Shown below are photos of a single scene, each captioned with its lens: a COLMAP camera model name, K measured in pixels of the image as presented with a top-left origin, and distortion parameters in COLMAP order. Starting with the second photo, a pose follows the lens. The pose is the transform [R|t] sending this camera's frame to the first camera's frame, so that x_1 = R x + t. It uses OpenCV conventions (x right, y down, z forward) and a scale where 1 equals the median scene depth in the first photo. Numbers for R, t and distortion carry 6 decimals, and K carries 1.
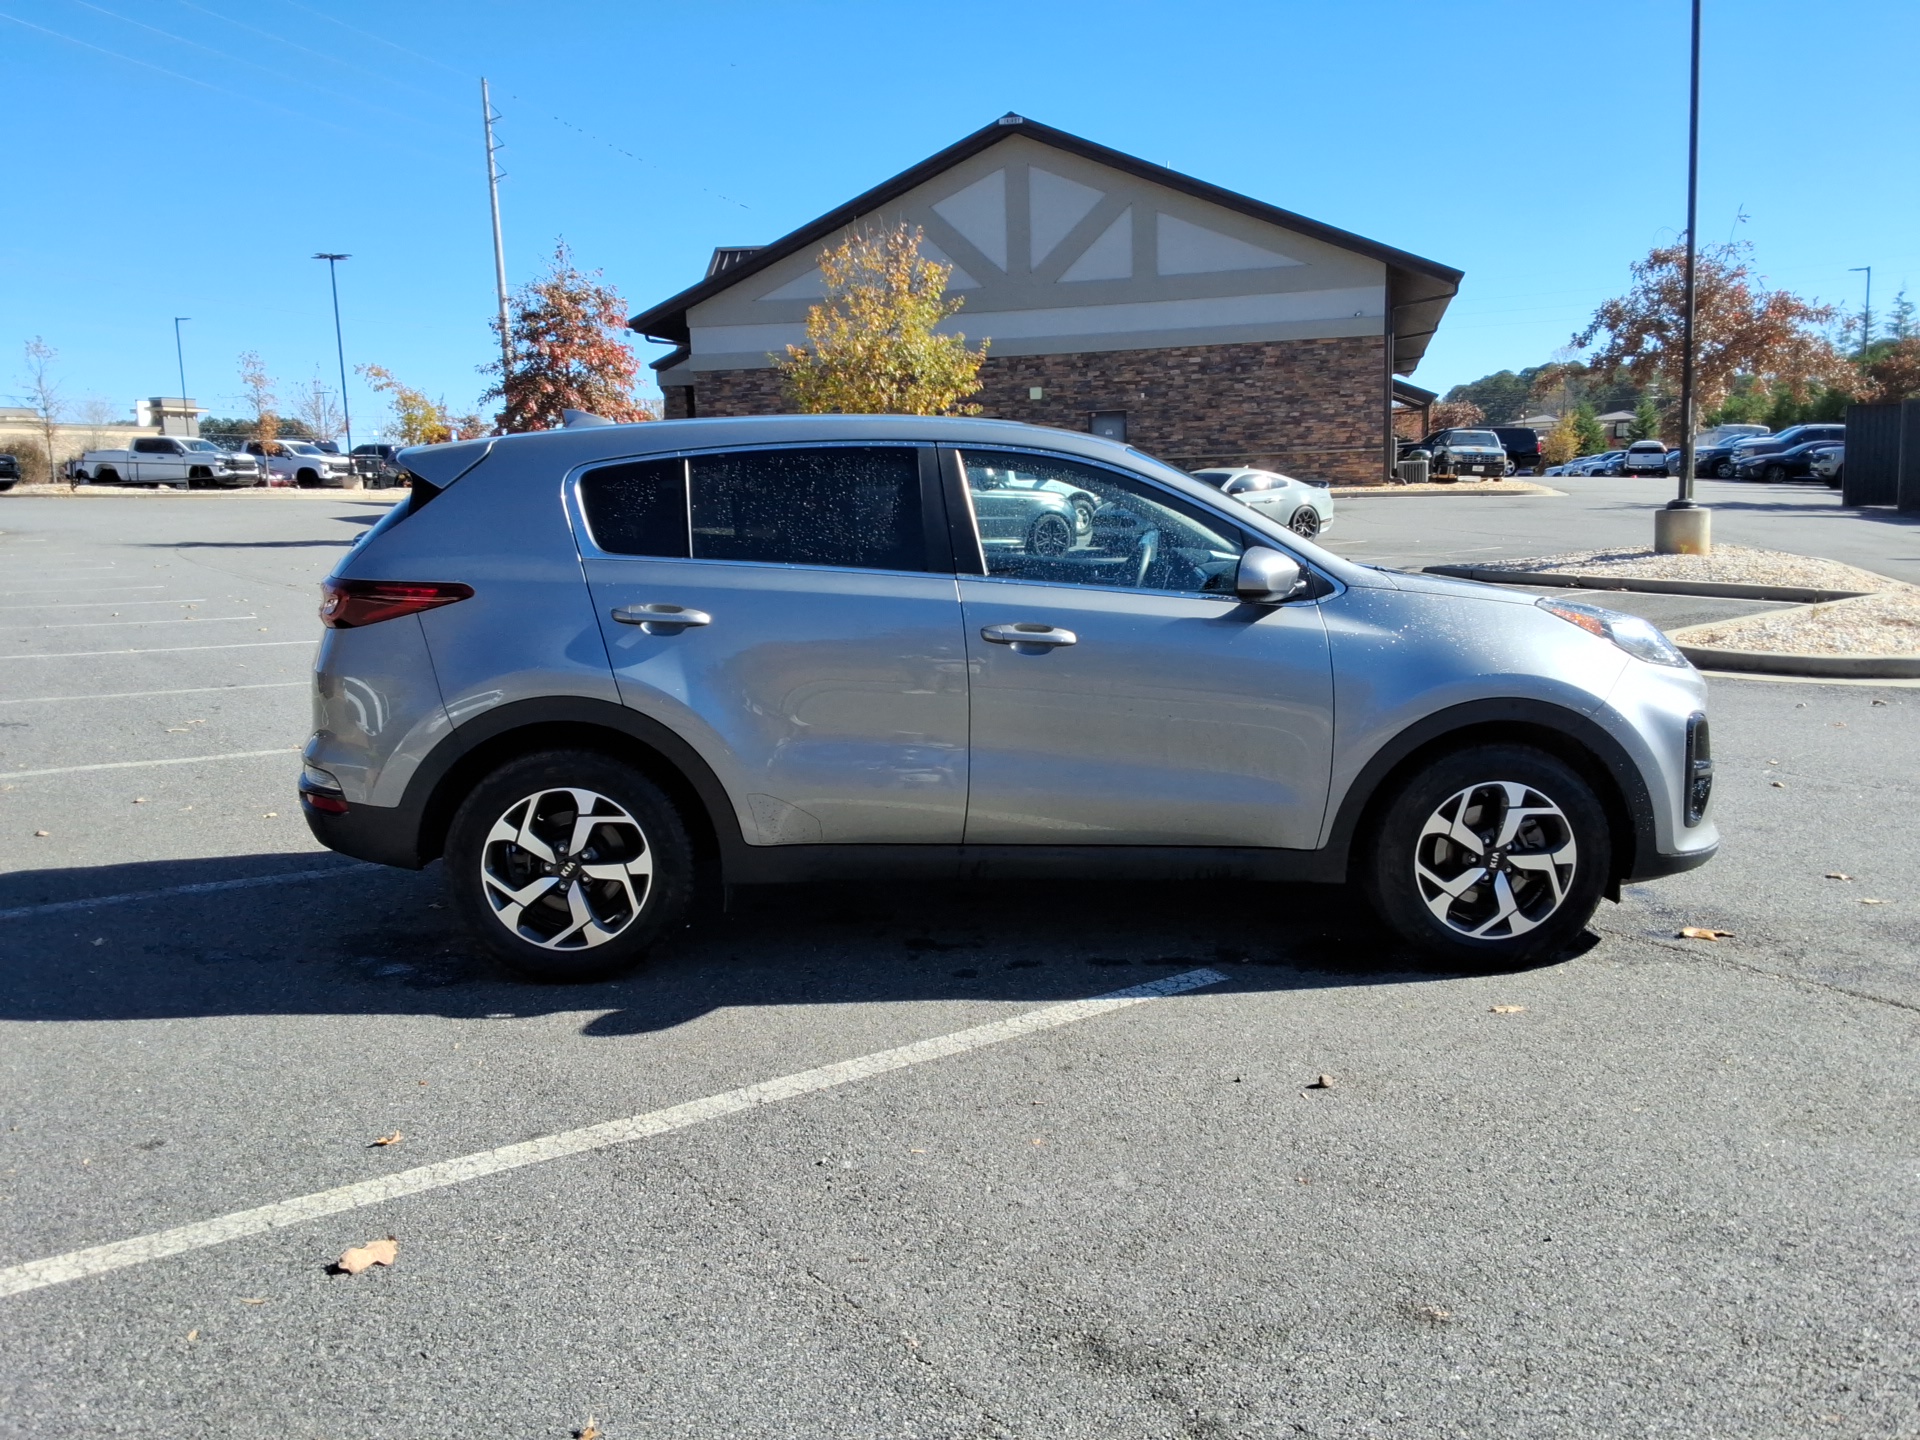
lens RADIAL K [[1514.0, 0, 977.7], [0, 1514.0, 714.6], [0, 0, 1]] dist [0.105982, -0.154917]
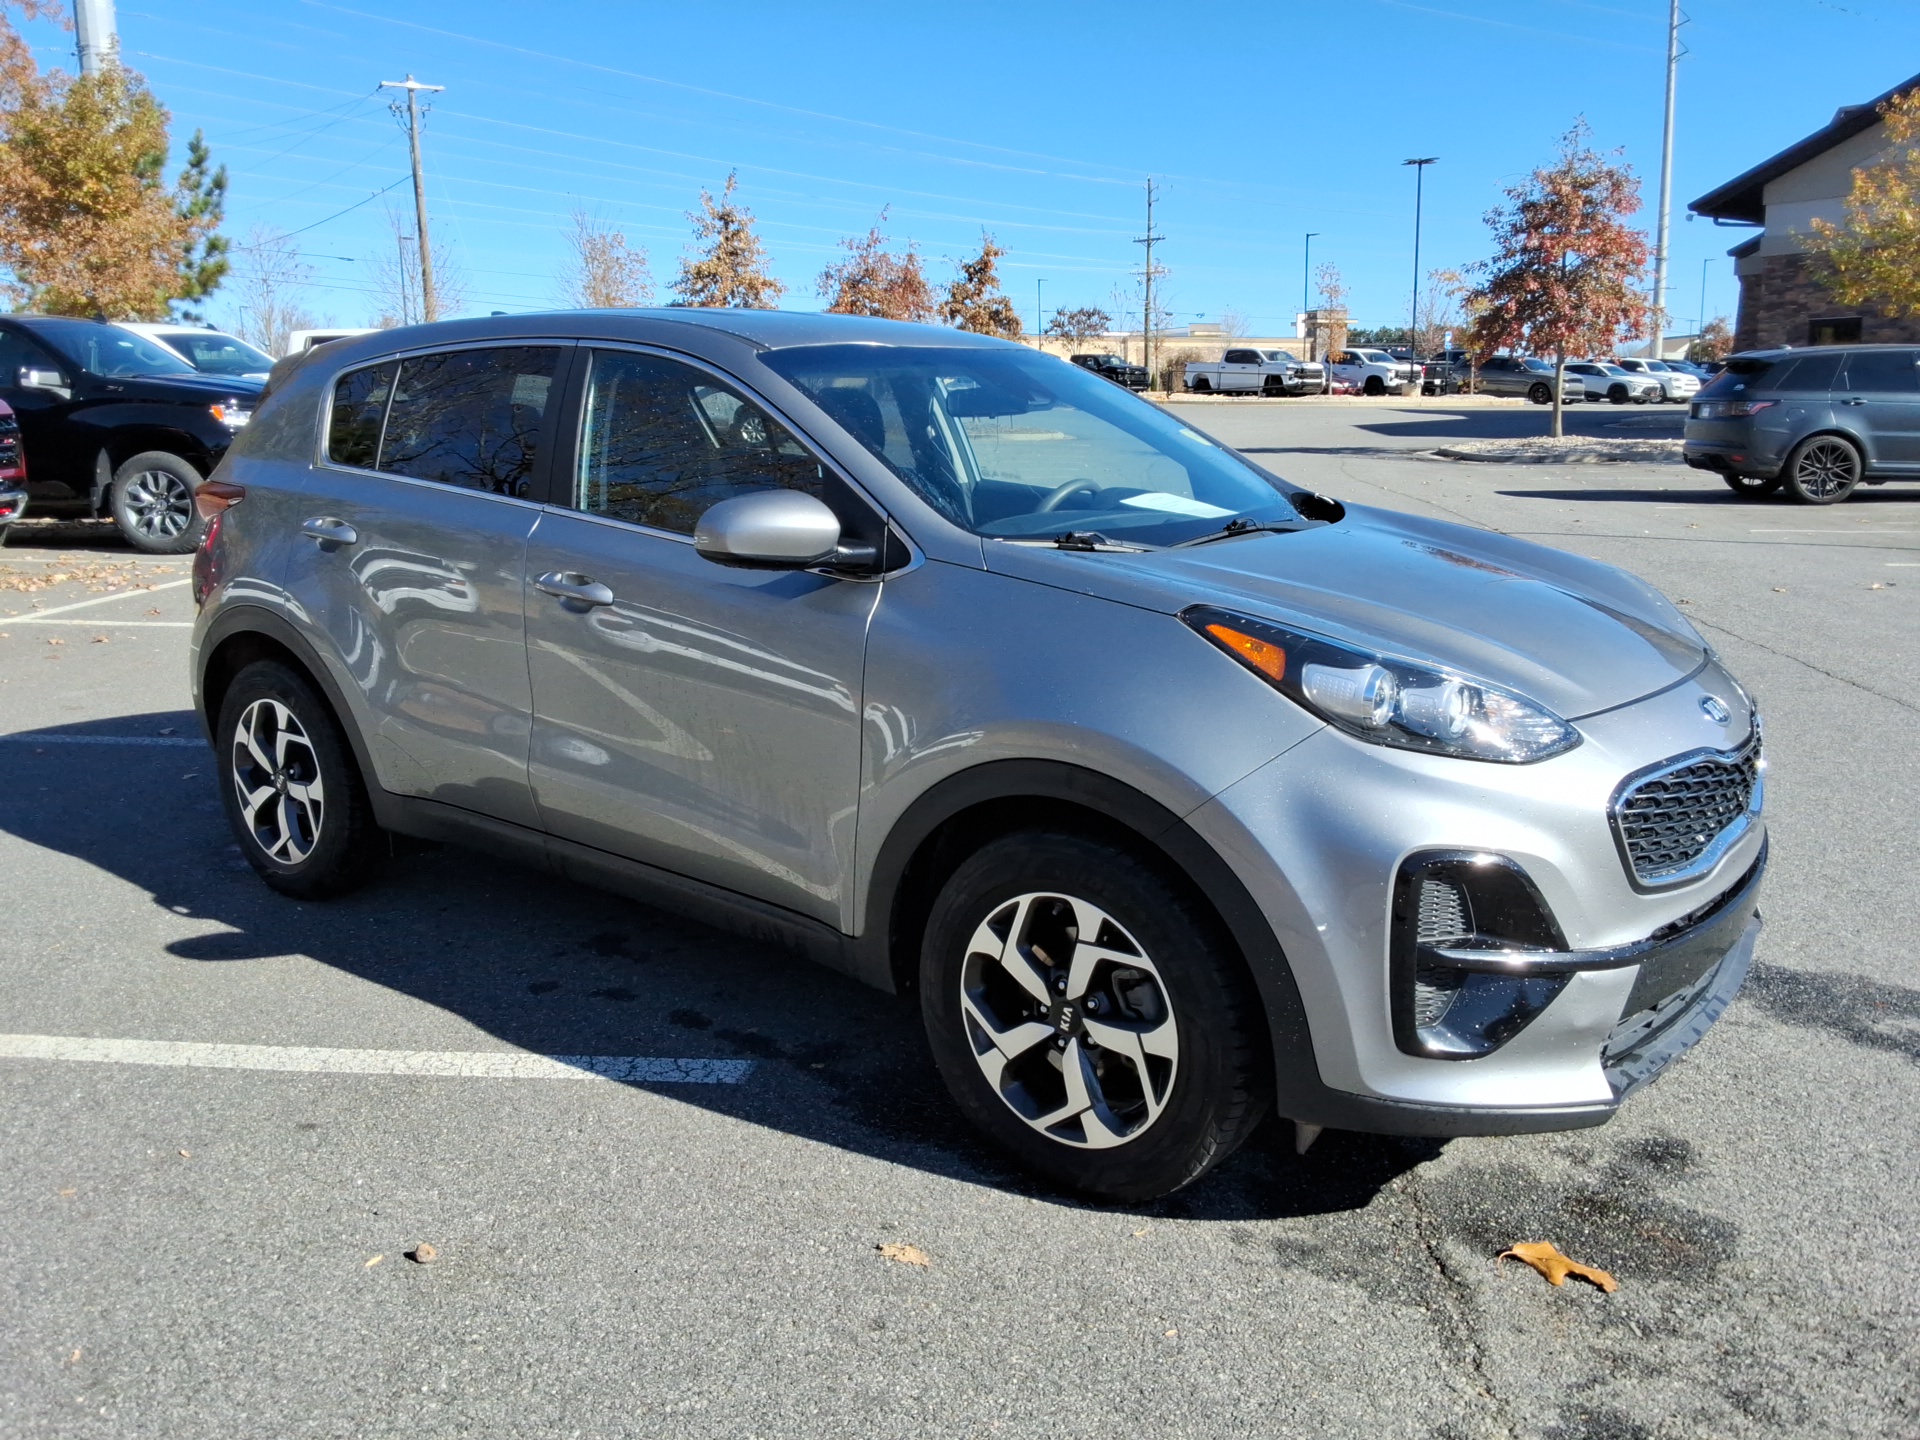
lens RADIAL K [[1532.7, 0, 980.4], [0, 1532.7, 720.8], [0, 0, 1]] dist [0.066595, -0.096572]
pose [[0.755894, 0.141850, -0.639143, 0.067972], [-0.102484, 0.989848, 0.098480, -0.008016], [0.646623, -0.008938, 0.762757, 0.049888]]
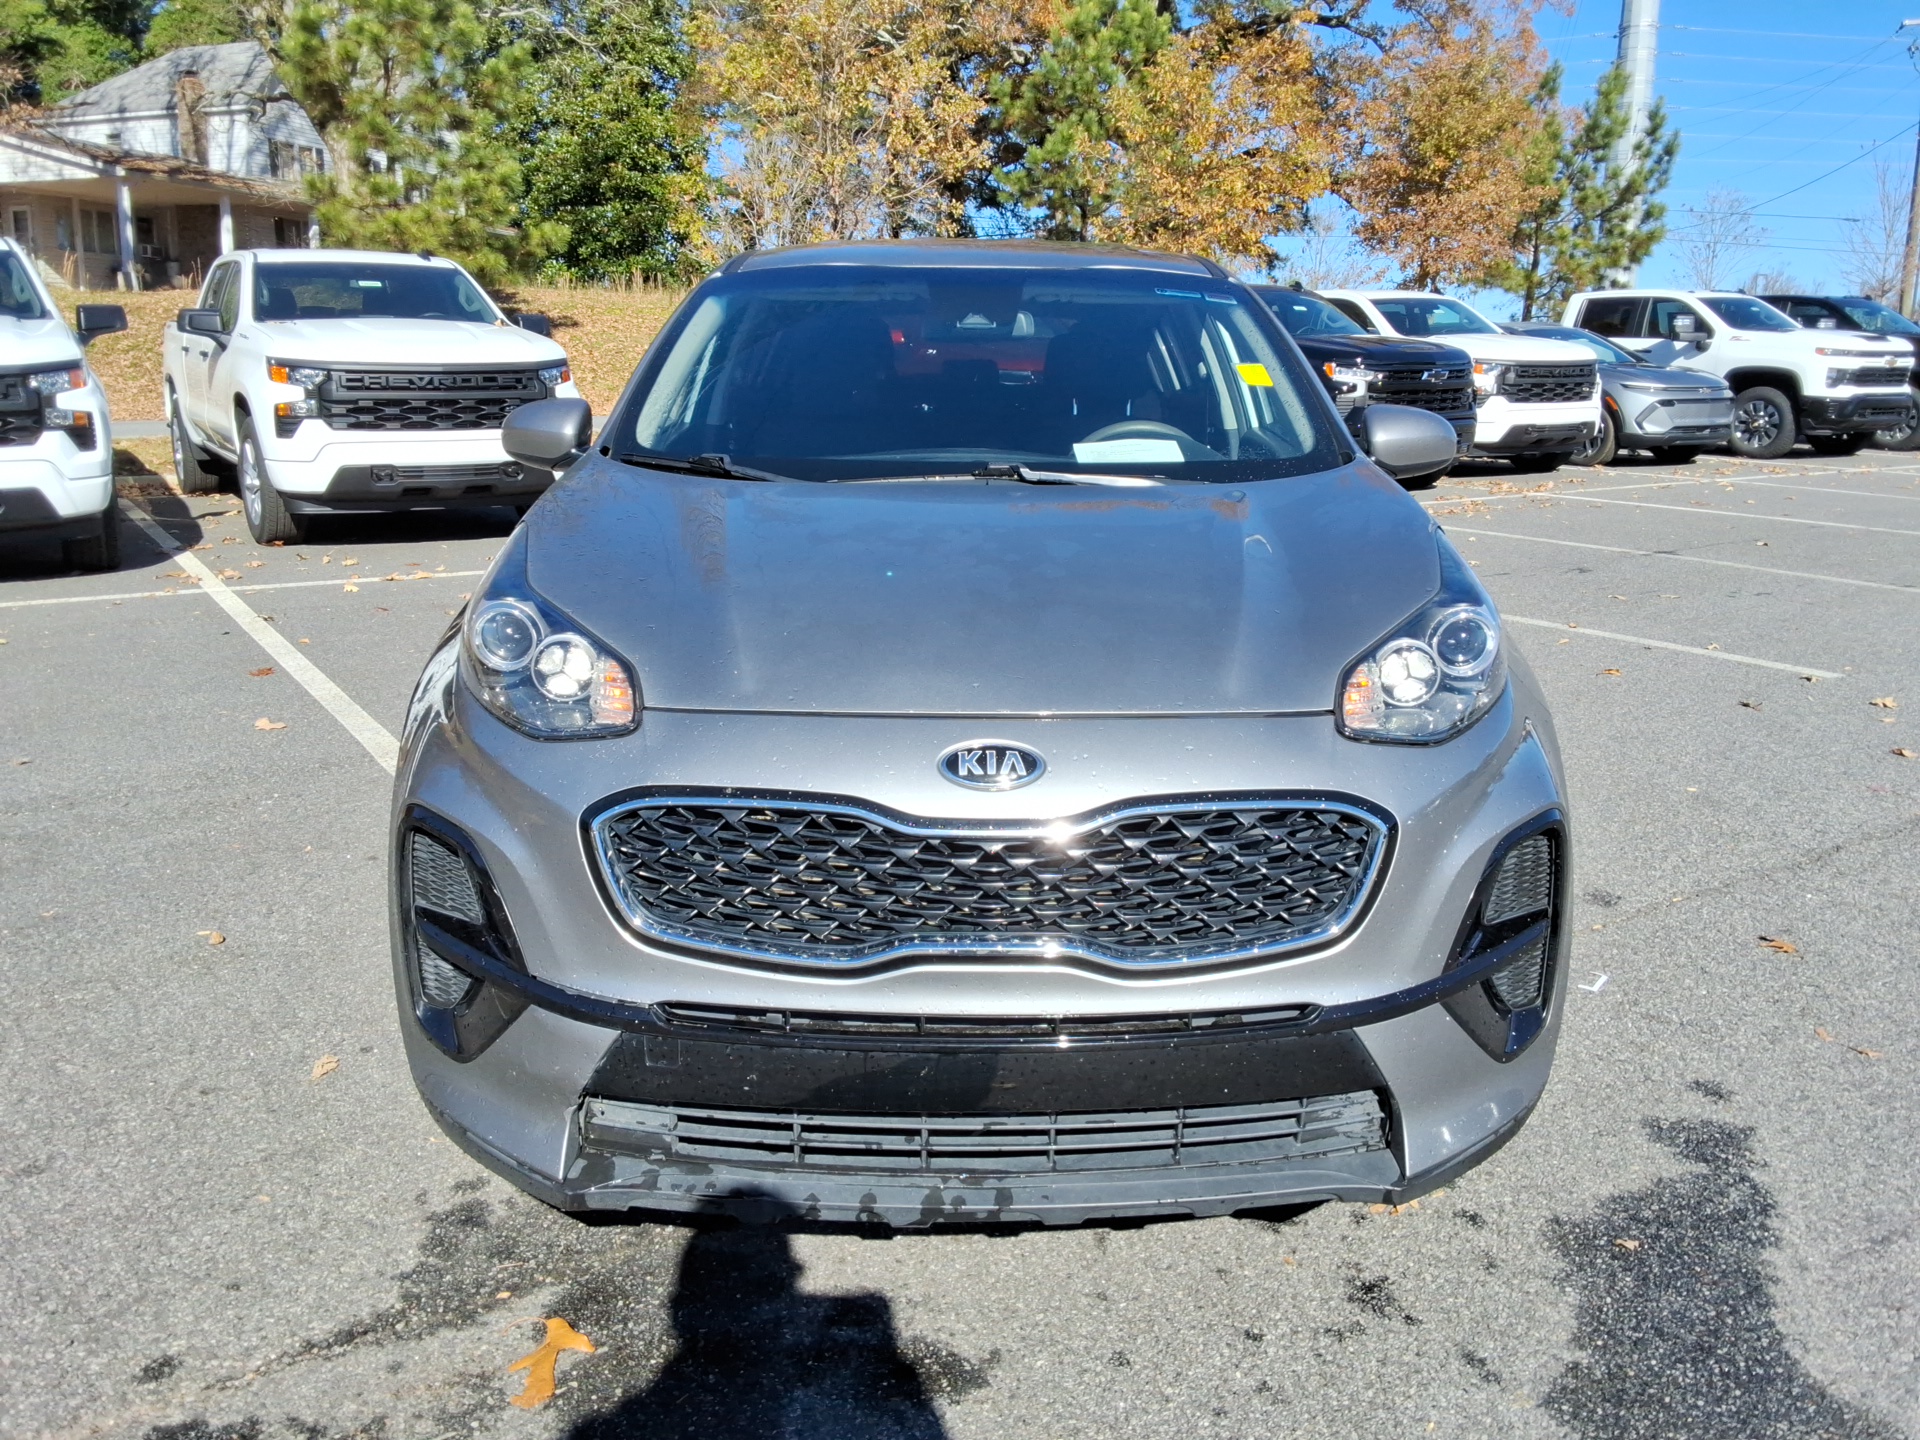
lens RADIAL K [[1560.6, 0, 956.0], [0, 1560.6, 711.4], [0, 0, 1]] dist [0.003393, -0.007062]
pose [[-0.037336, 0.228819, -0.972753, 0.087931], [-0.159856, 0.959528, 0.231844, -0.015126], [0.986434, 0.164156, 0.000753, 0.105760]]
